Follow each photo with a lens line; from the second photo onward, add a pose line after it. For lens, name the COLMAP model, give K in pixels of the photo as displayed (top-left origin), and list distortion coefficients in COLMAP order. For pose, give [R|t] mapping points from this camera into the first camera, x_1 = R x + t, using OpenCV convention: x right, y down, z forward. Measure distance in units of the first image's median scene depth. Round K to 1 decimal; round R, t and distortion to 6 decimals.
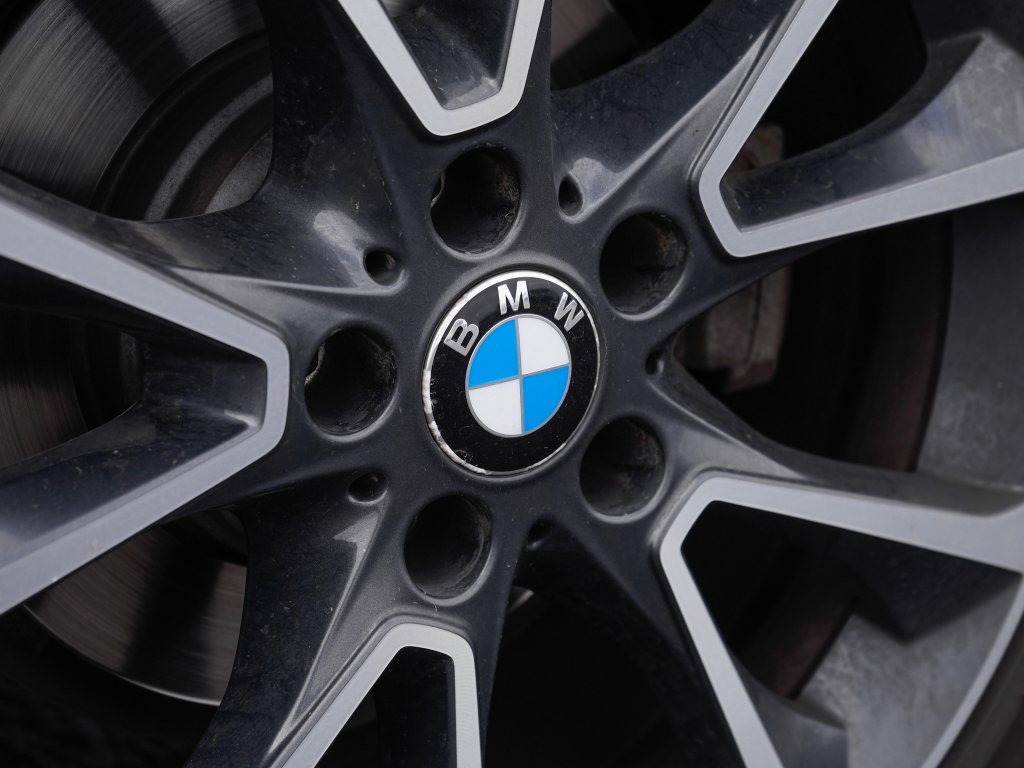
lens RADIAL K [[2074.8, 0, 511.1], [0, 2074.8, 383.4], [0, 0, 1]] dist [-0.099445, 0.000000]
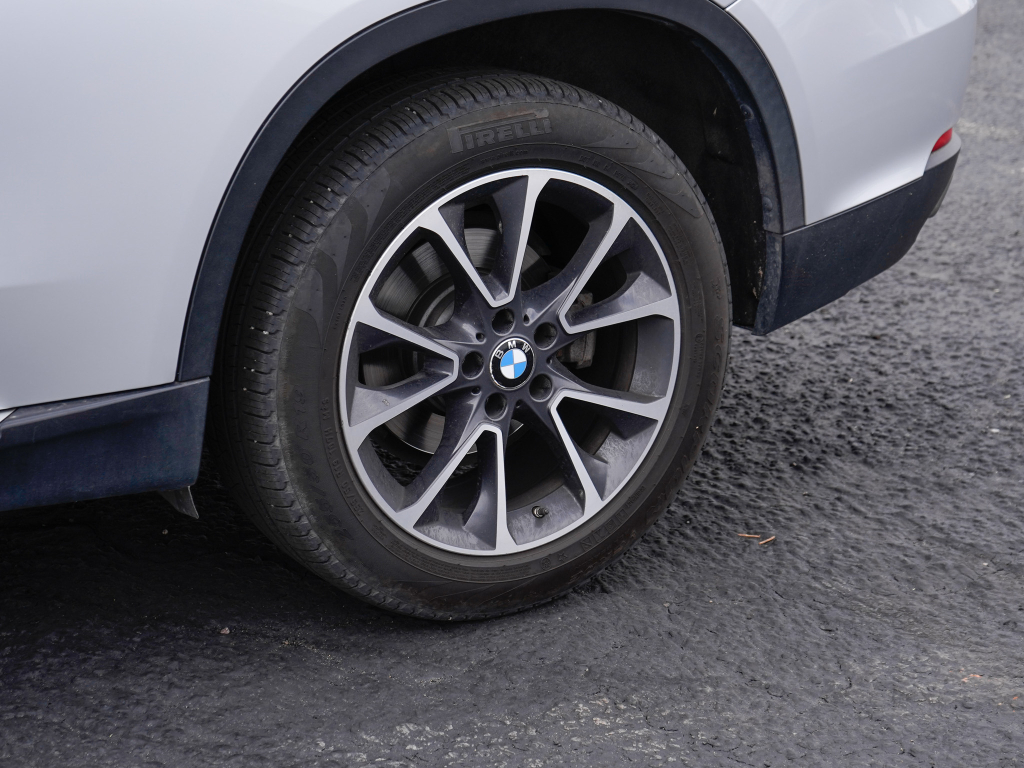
lens RADIAL K [[2074.8, 0, 511.8], [0, 2074.8, 384.9], [0, 0, 1]] dist [-0.099445, 0.000000]
pose [[0.999542, 0.006988, -0.029437, 0.116897], [-0.006773, 0.999950, 0.007412, 0.007459], [0.029487, -0.007209, 0.999539, -2.967300]]
